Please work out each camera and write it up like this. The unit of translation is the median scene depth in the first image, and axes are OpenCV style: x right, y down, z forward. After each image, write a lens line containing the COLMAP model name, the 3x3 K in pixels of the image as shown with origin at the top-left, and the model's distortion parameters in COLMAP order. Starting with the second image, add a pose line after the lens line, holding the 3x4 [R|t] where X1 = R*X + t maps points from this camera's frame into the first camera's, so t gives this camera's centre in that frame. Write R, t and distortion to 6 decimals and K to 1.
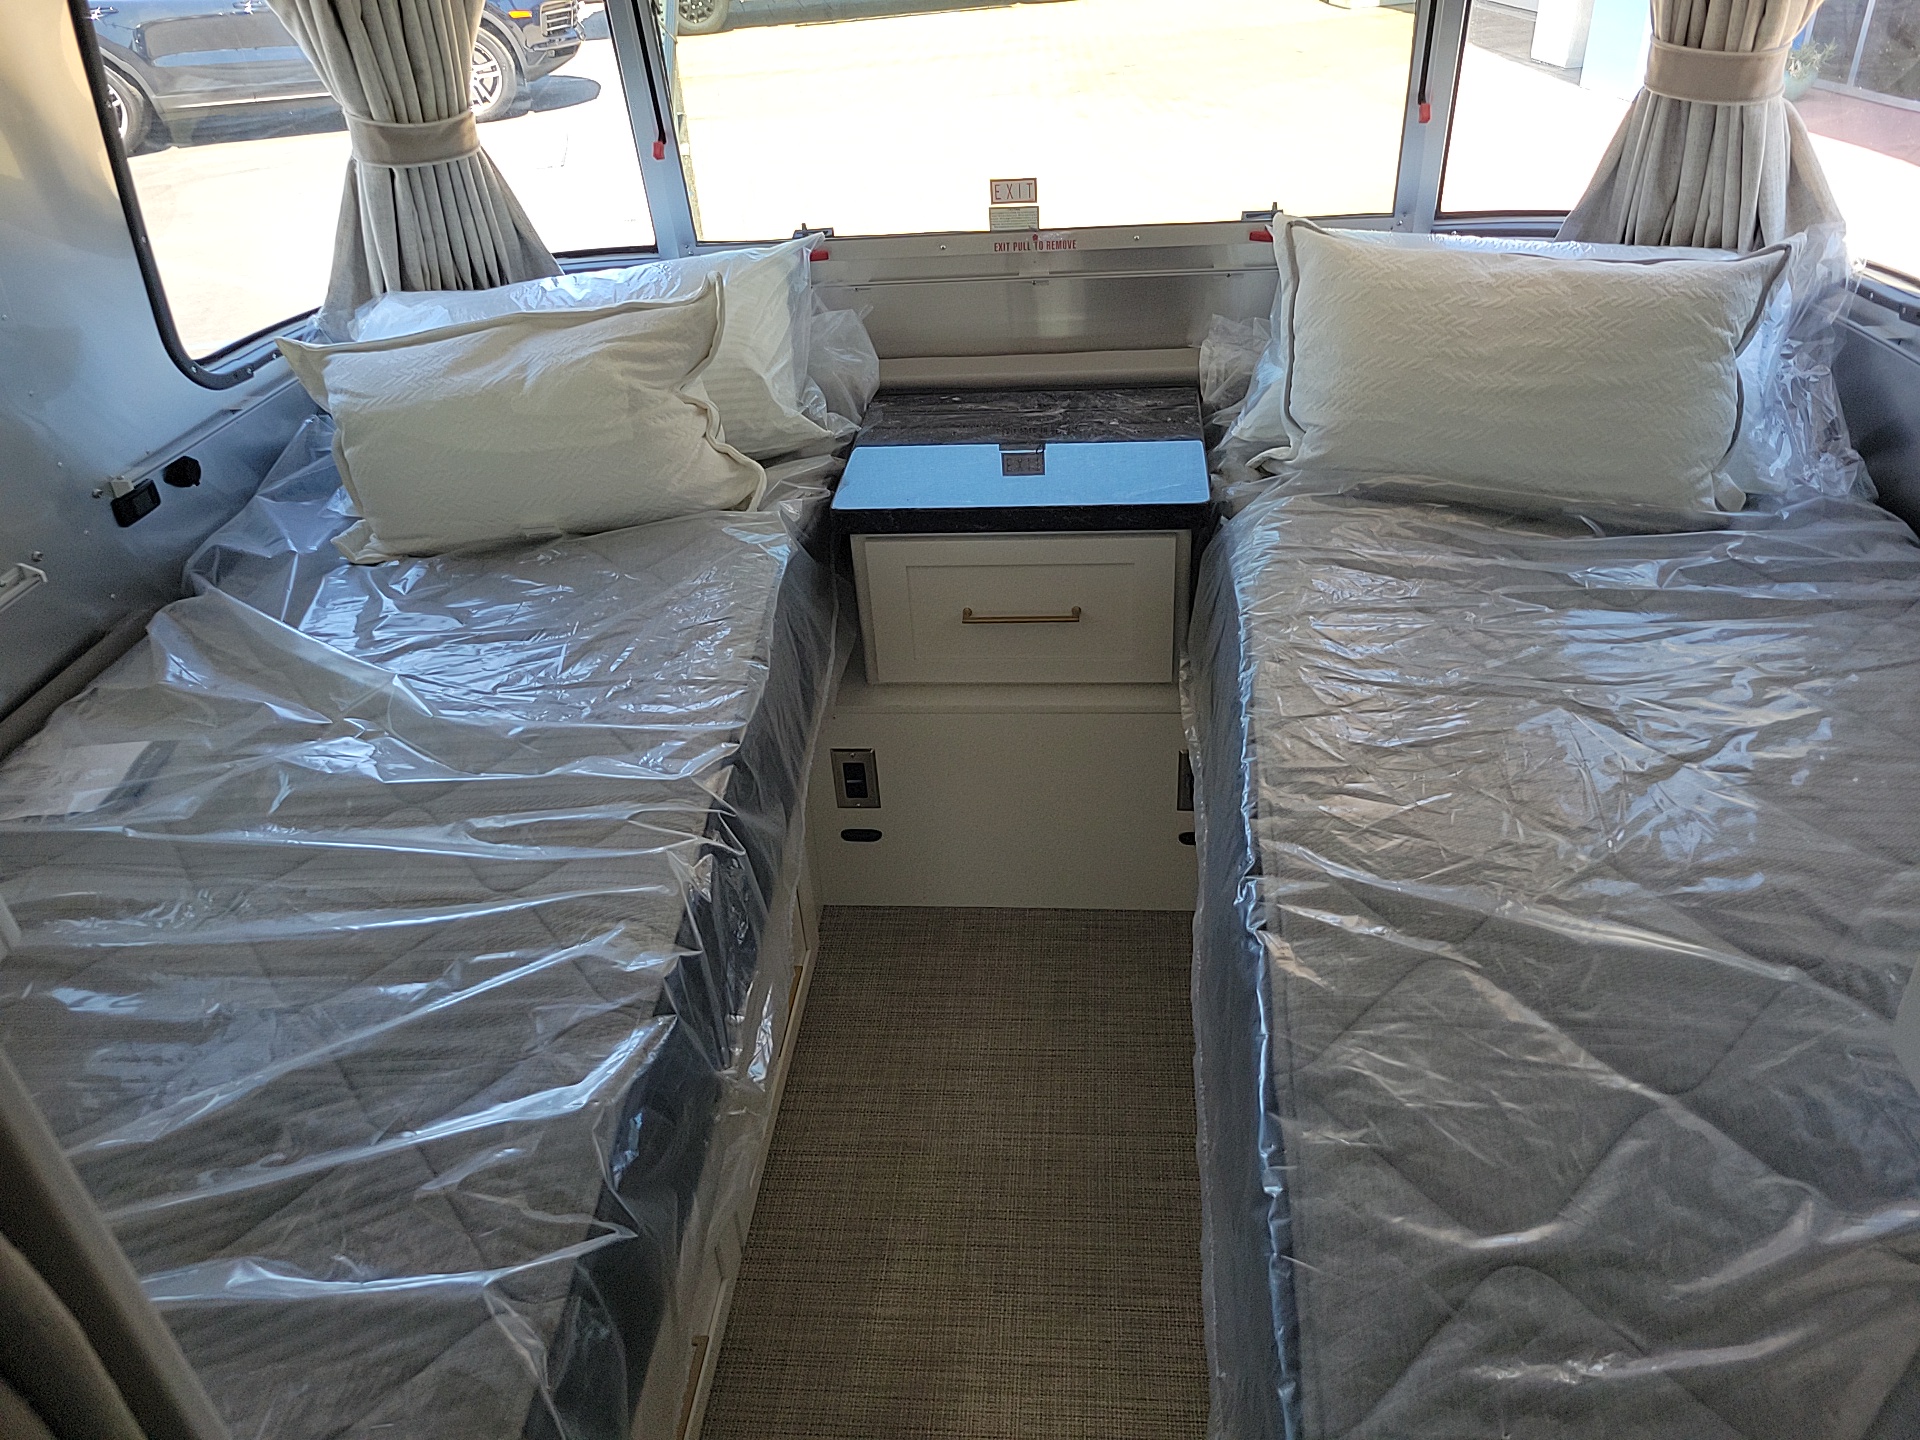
lens RADIAL K [[1435.9, 0, 956.7], [0, 1435.9, 714.1], [0, 0, 1]] dist [0.036775, -0.029153]
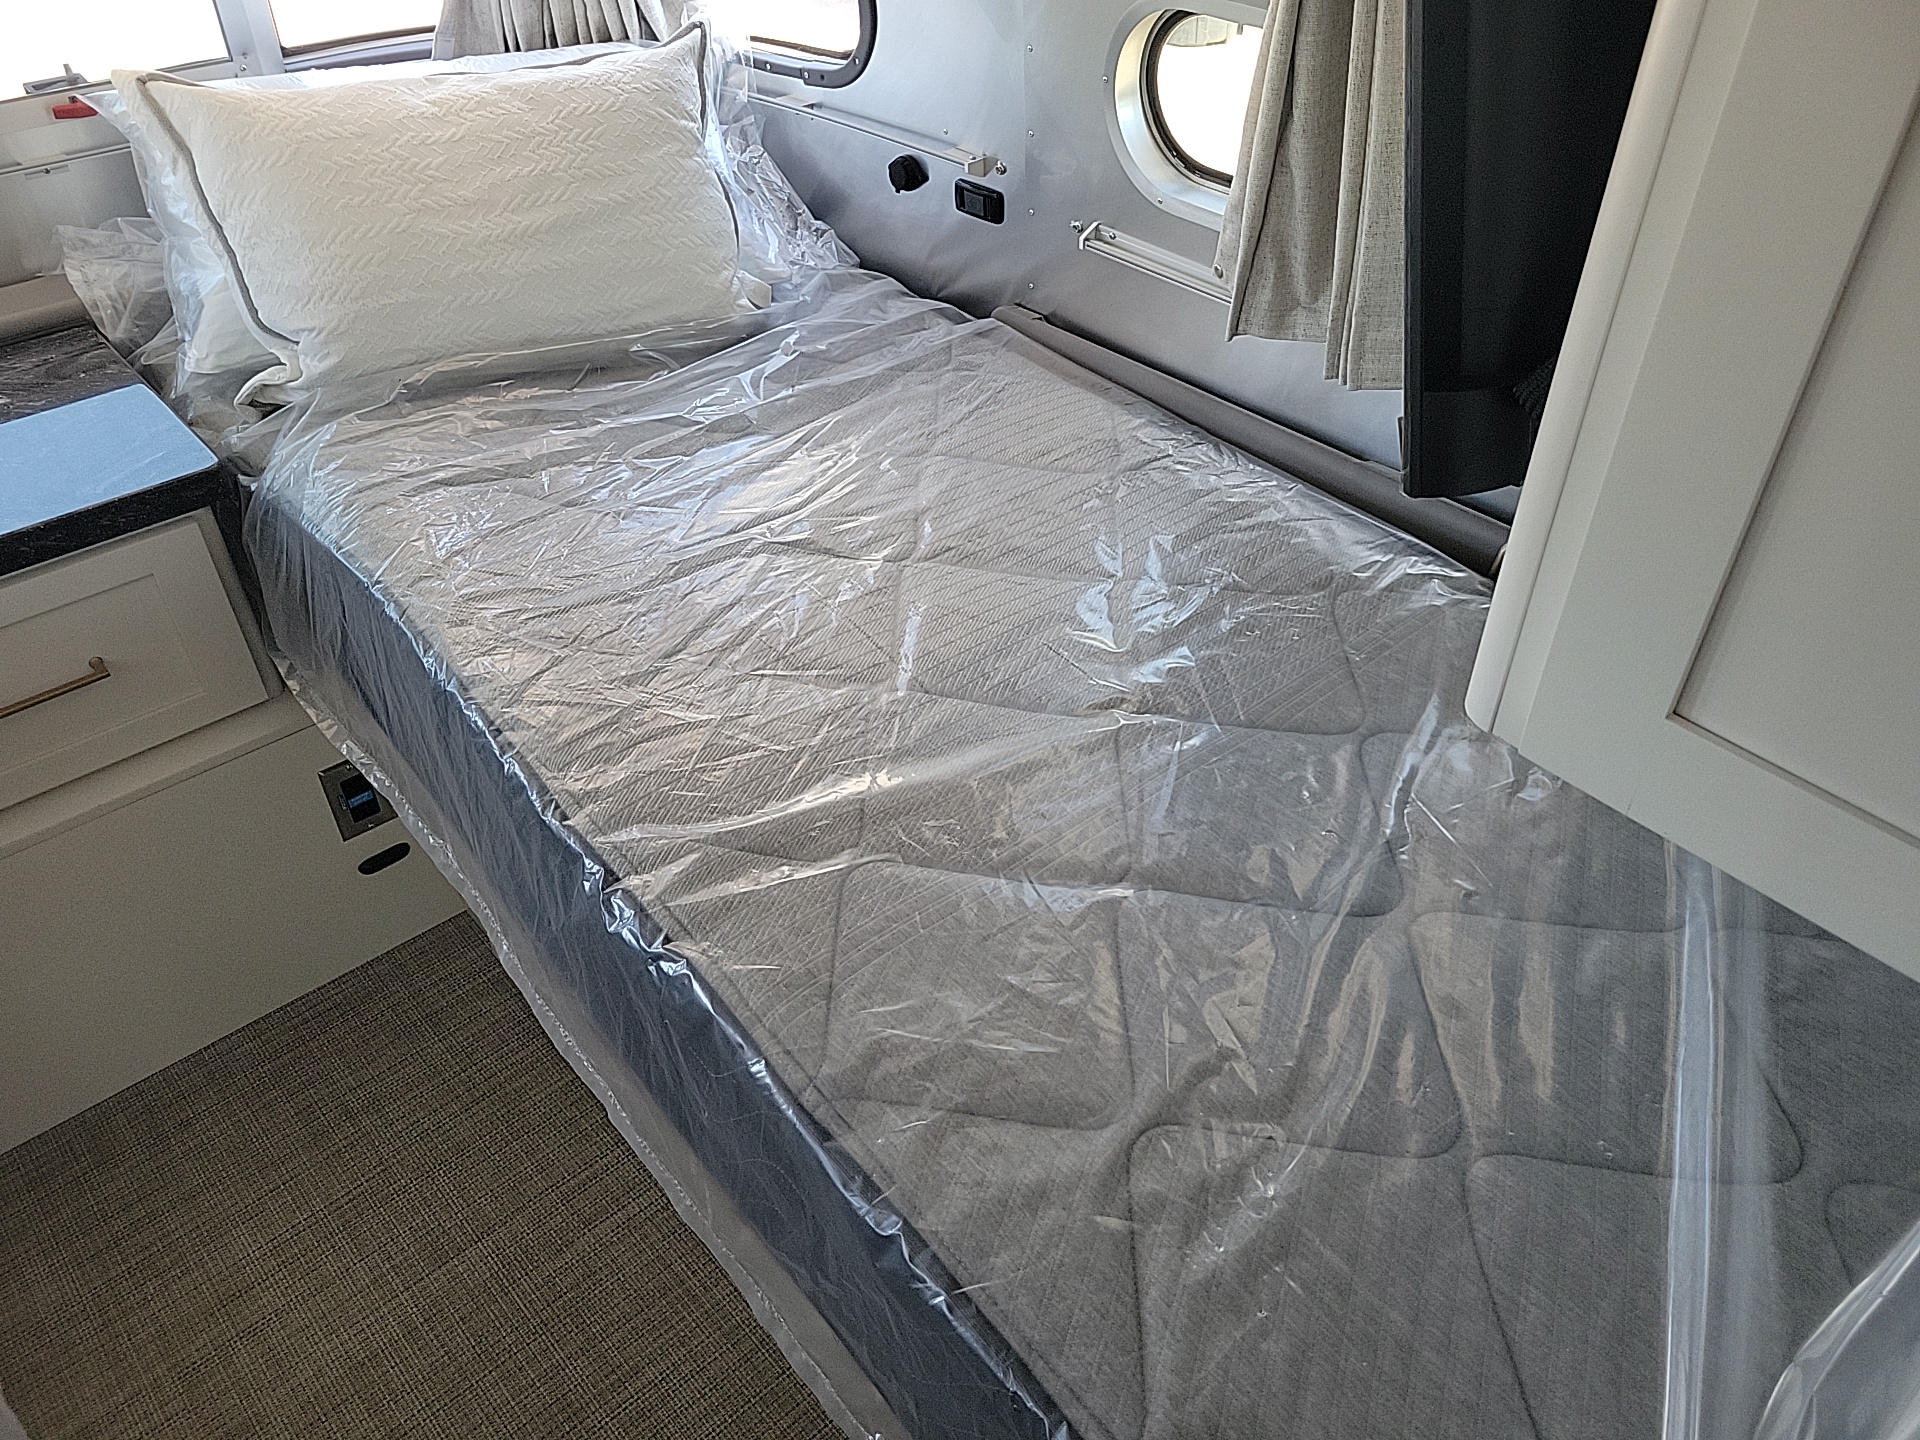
lens RADIAL K [[1435.9, 0, 956.7], [0, 1435.9, 714.1], [0, 0, 1]] dist [0.036775, -0.029153]
pose [[0.689395, -0.415724, 0.593218, -0.063623], [0.362123, 0.907040, 0.214816, -0.051138], [-0.627377, 0.066725, 0.775852, 0.176899]]
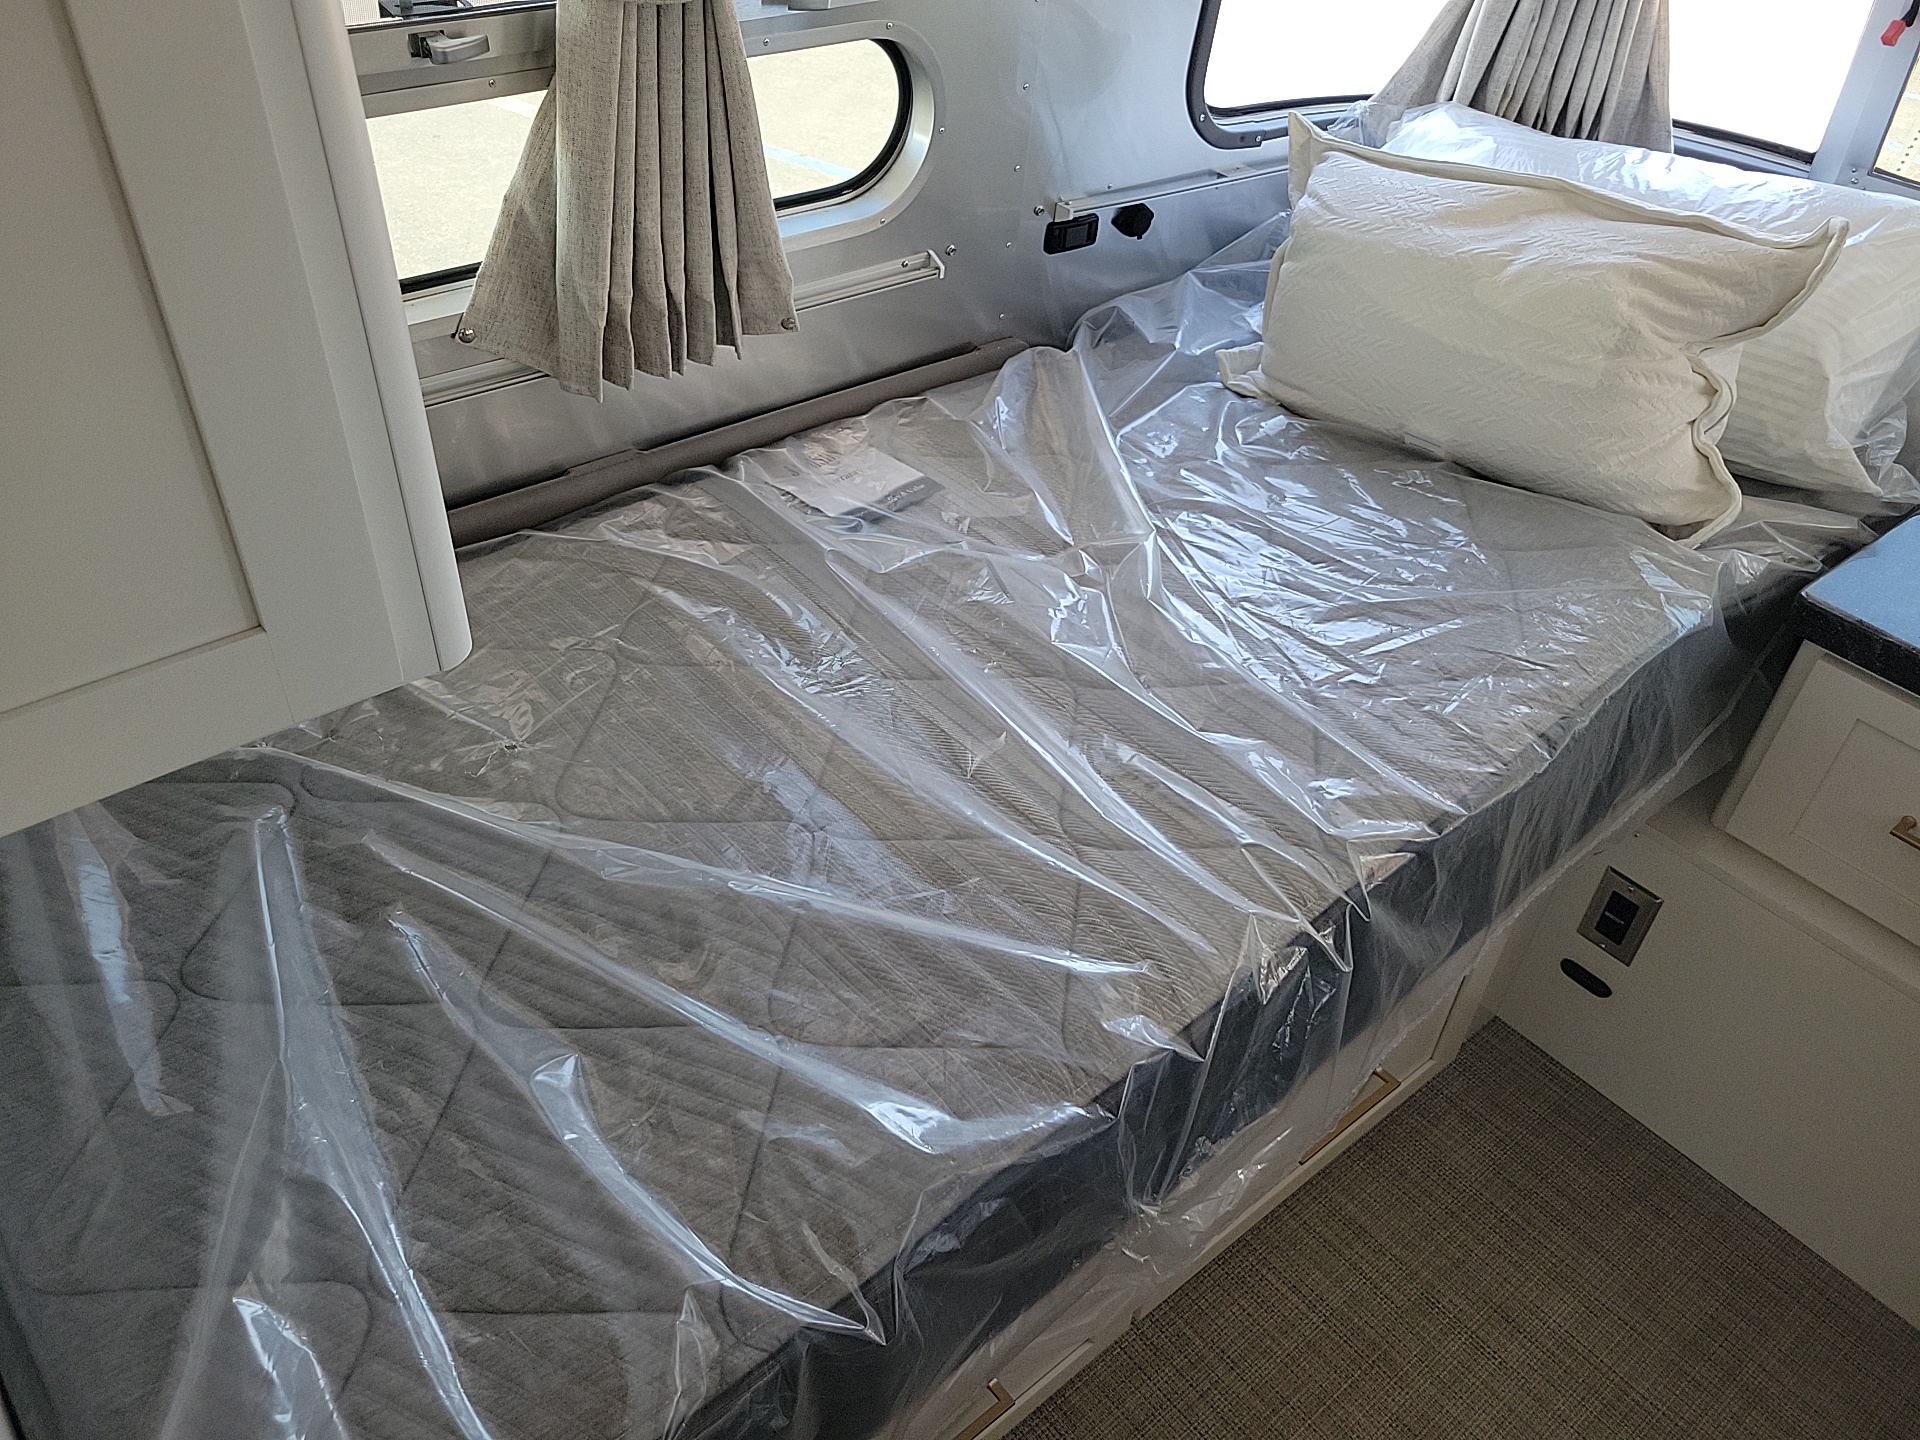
lens RADIAL K [[1435.9, 0, 956.7], [0, 1435.9, 714.1], [0, 0, 1]] dist [0.036775, -0.029153]
pose [[0.693093, 0.527136, -0.491680, 0.005989], [-0.466556, 0.847992, 0.251465, -0.080820], [0.549497, 0.055107, 0.833676, 0.194396]]
